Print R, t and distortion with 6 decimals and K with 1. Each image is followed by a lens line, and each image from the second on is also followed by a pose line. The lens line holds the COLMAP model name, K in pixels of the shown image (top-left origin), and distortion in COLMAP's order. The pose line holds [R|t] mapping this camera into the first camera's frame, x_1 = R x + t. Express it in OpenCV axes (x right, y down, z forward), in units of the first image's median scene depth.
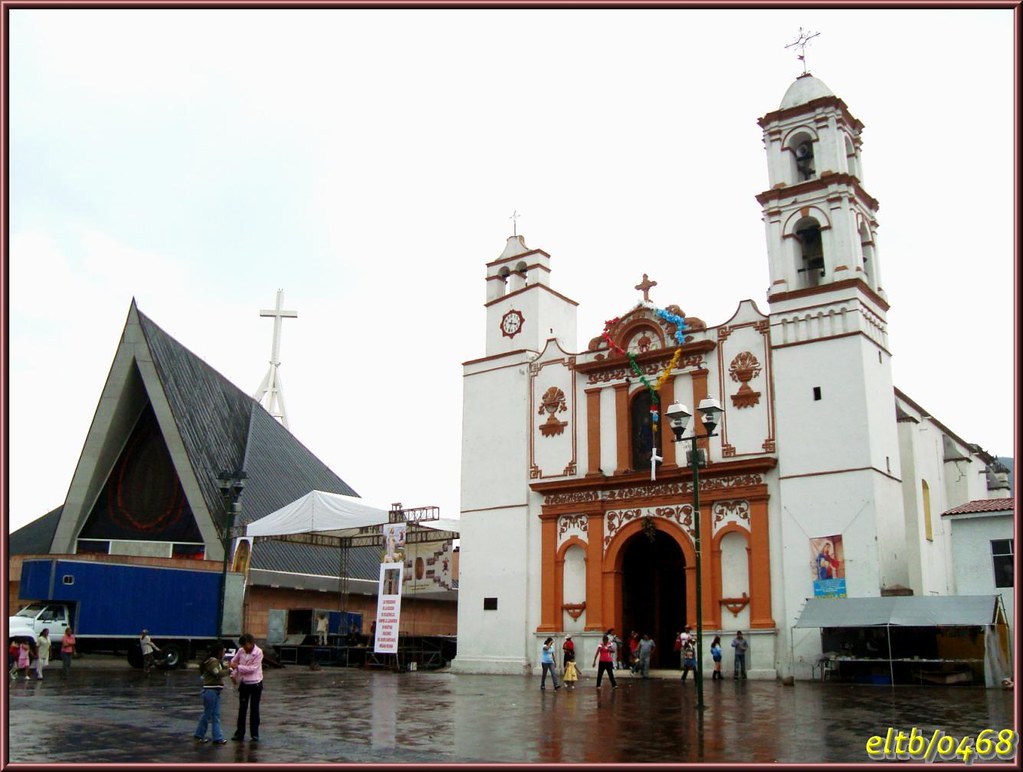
lens RADIAL K [[938.3, 0, 511.5], [0, 938.3, 386.0], [0, 0, 1]] dist [-0.122240, 0.011804]
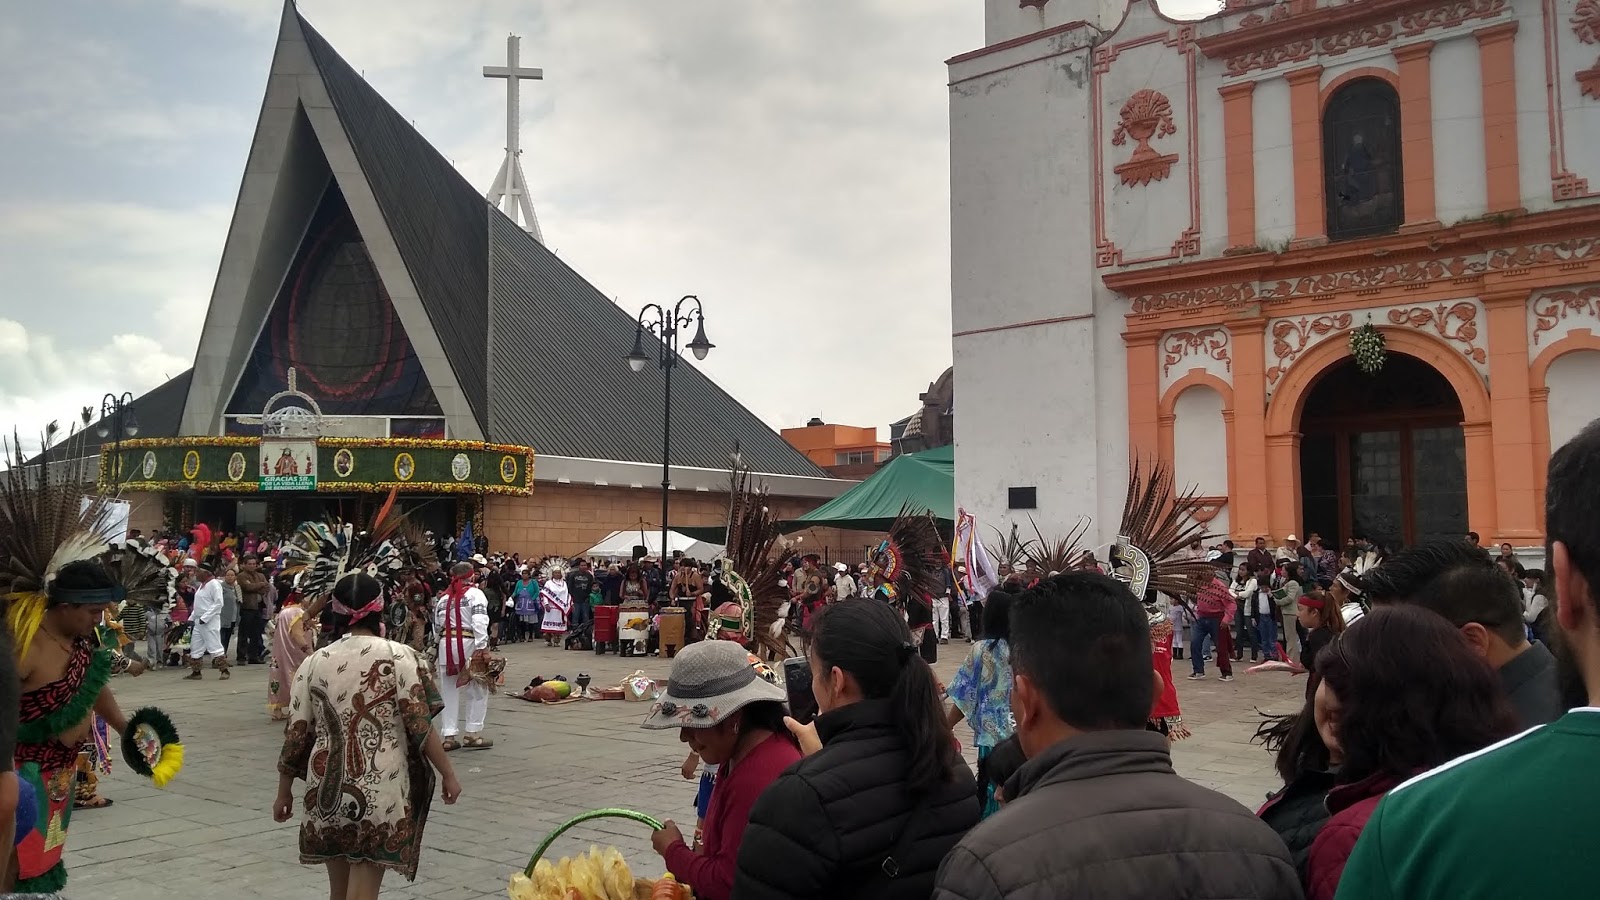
lens RADIAL K [[1221.0, 0, 800.0], [0, 1221.0, 450.0], [0, 0, 1]] dist [0.078388, -0.089907]
pose [[0.999935, -0.010825, 0.003599, -0.161058], [0.009990, 0.983241, 0.182037, 0.075443], [-0.005509, -0.181989, 0.983285, 0.304453]]
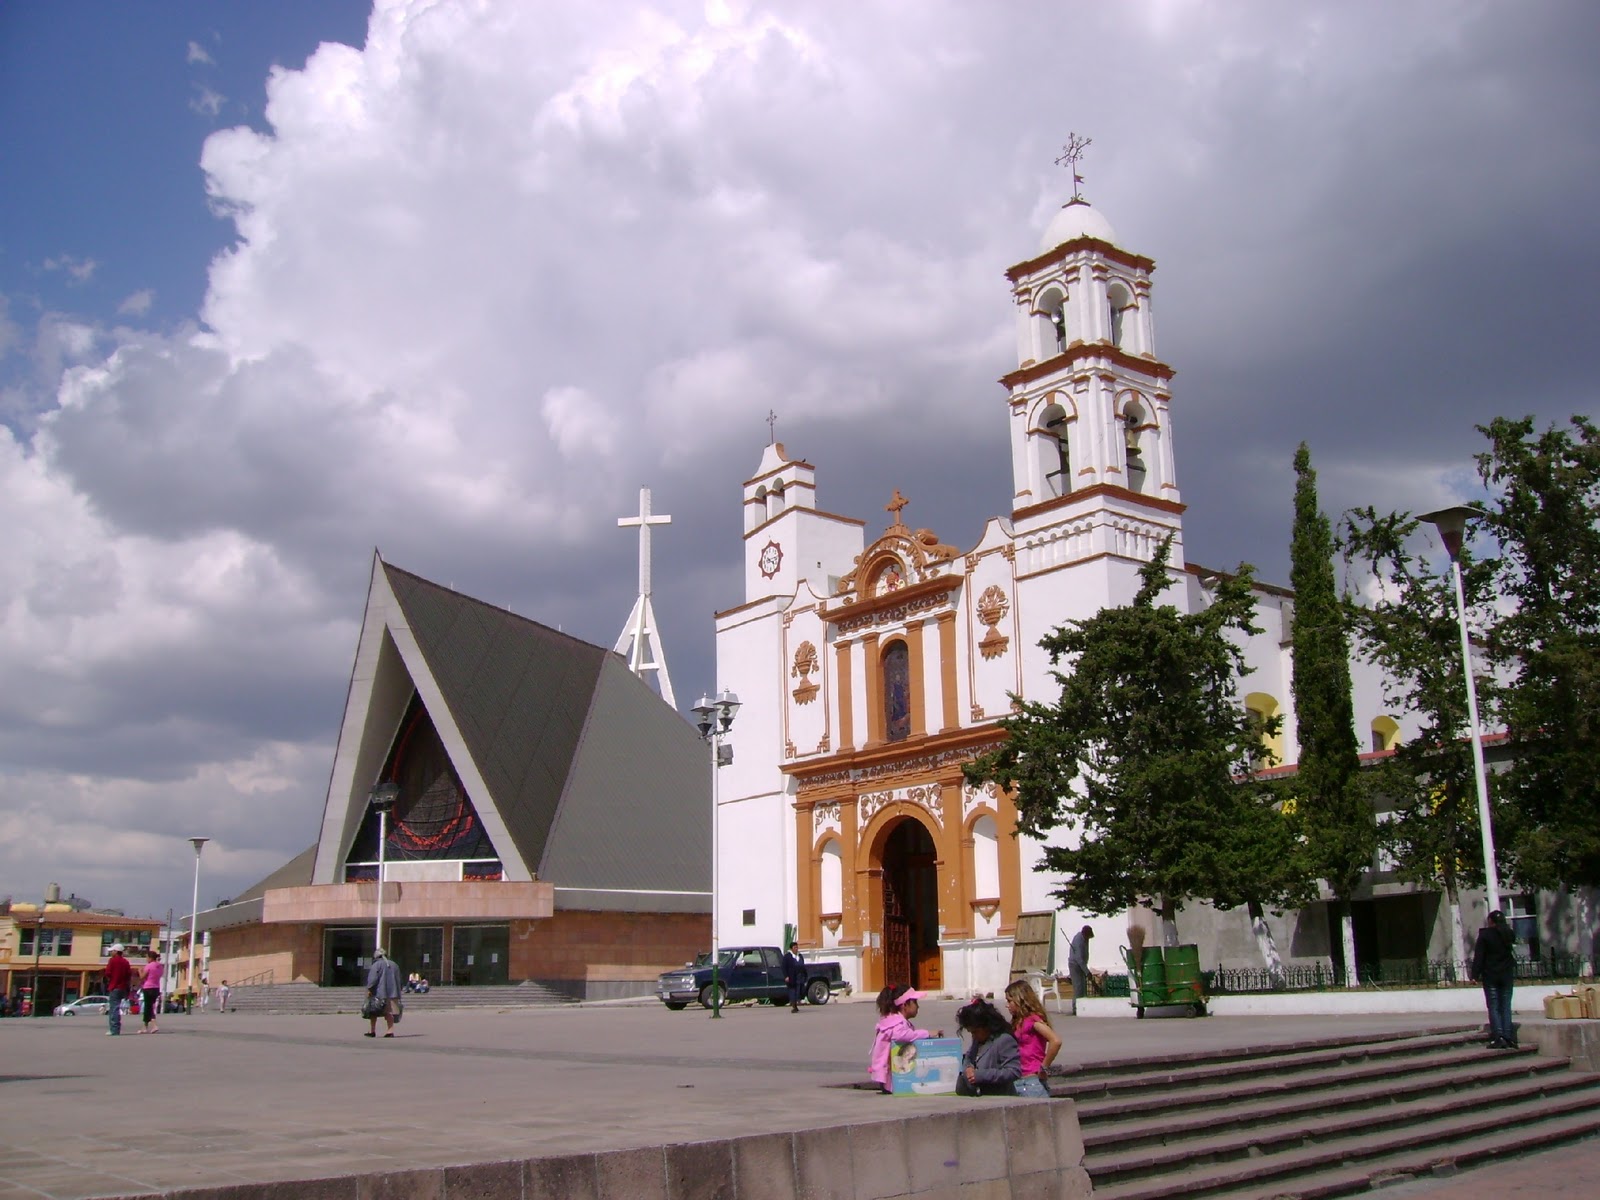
lens RADIAL K [[1523.6, 0, 800.0], [0, 1523.6, 600.0], [0, 0, 1]] dist [0.001232, 0.000121]
pose [[0.968858, -0.093048, -0.229470, 0.359410], [0.097488, 0.995204, 0.008063, -0.047216], [0.227619, -0.030183, 0.973282, -0.270733]]
